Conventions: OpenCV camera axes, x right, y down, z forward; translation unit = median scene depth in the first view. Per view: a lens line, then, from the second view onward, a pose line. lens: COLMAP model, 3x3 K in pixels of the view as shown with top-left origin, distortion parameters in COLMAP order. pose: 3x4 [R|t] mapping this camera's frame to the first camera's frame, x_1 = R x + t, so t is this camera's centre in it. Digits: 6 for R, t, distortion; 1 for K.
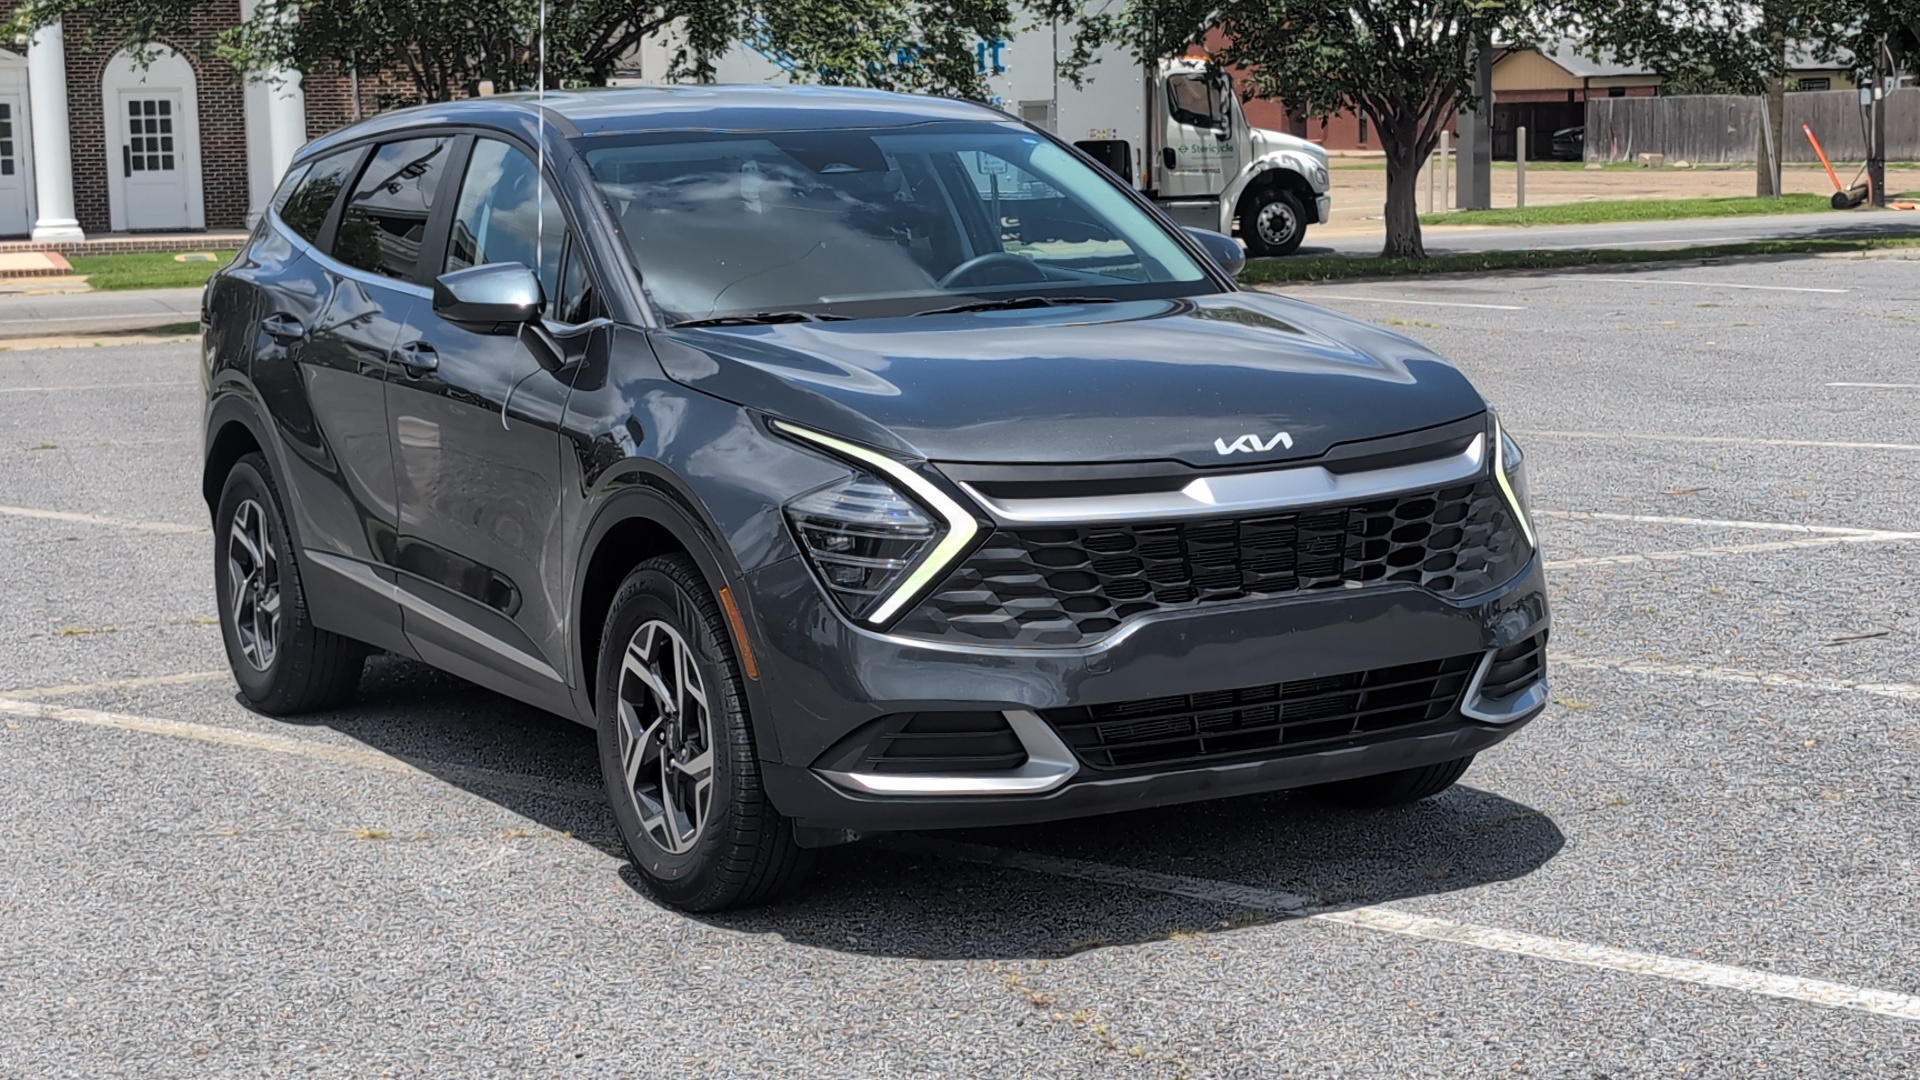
lens RADIAL K [[3271.3, 0, 950.4], [0, 3271.3, 532.2], [0, 0, 1]] dist [0.076559, 0.000000]
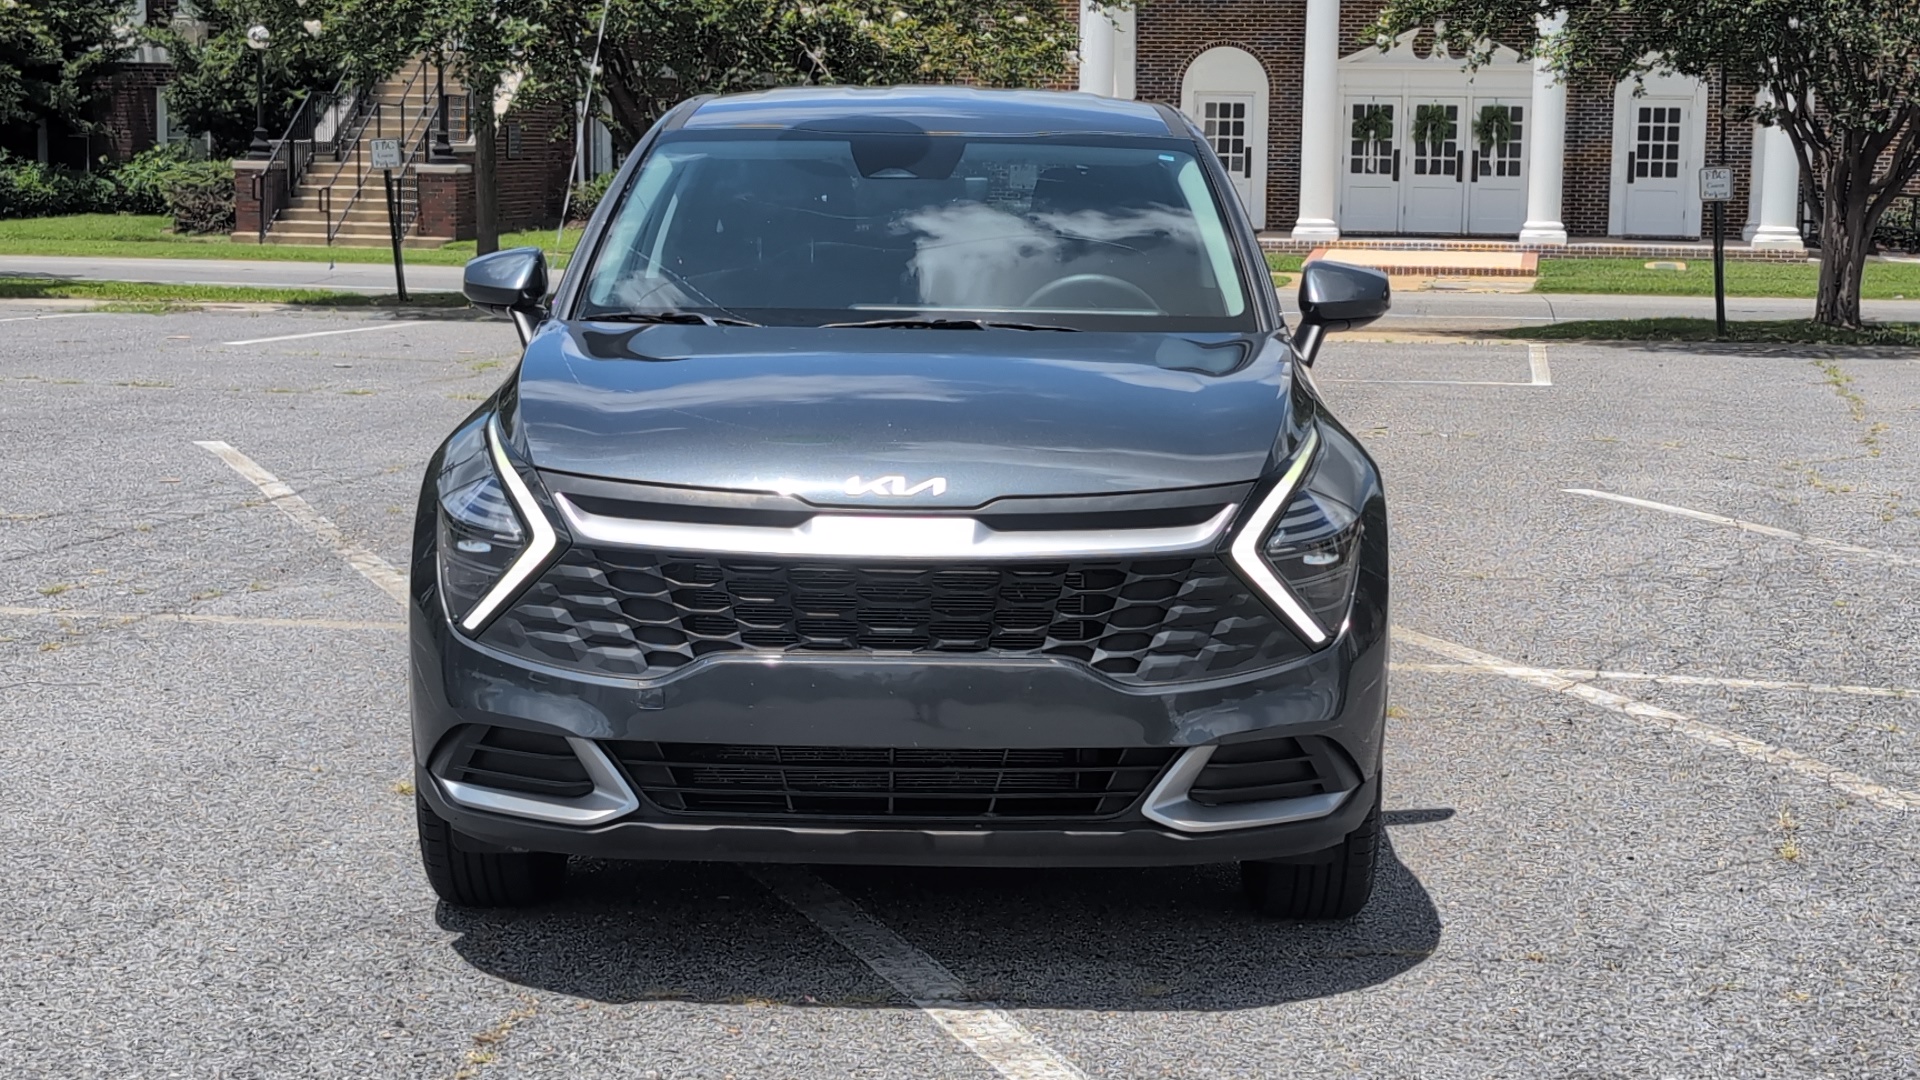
lens RADIAL K [[3271.3, 0, 961.0], [0, 3271.3, 562.0], [0, 0, 1]] dist [0.076559, 0.000000]
pose [[0.875574, 0.106674, -0.471158, 0.525599], [-0.103838, 0.994076, 0.032100, -0.036007], [0.471792, 0.020819, 0.881464, 0.195848]]
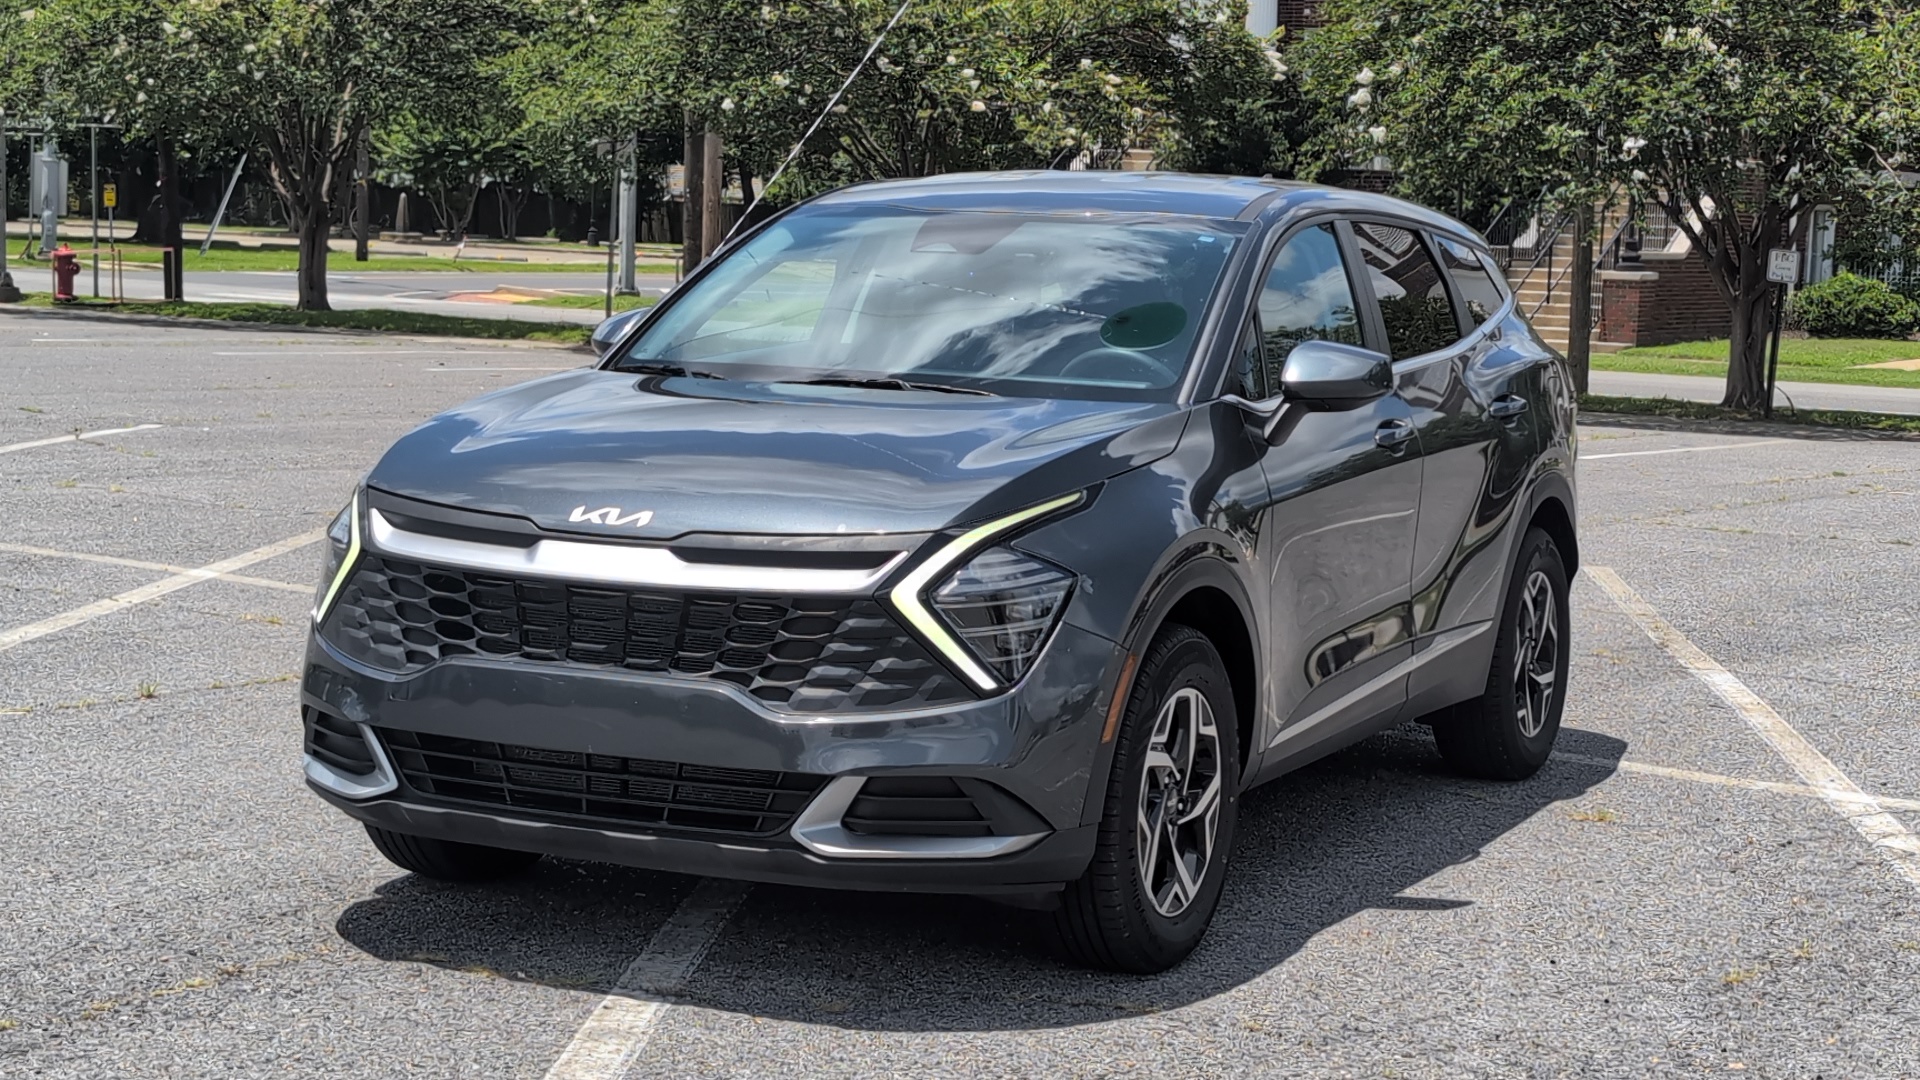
lens RADIAL K [[3271.3, 0, 952.4], [0, 3271.3, 531.1], [0, 0, 1]] dist [0.076559, 0.000000]
pose [[0.589055, 0.128713, -0.797776, 0.933139], [-0.153643, 0.987064, 0.045807, -0.082557], [0.793352, 0.095590, 0.601211, 0.461056]]
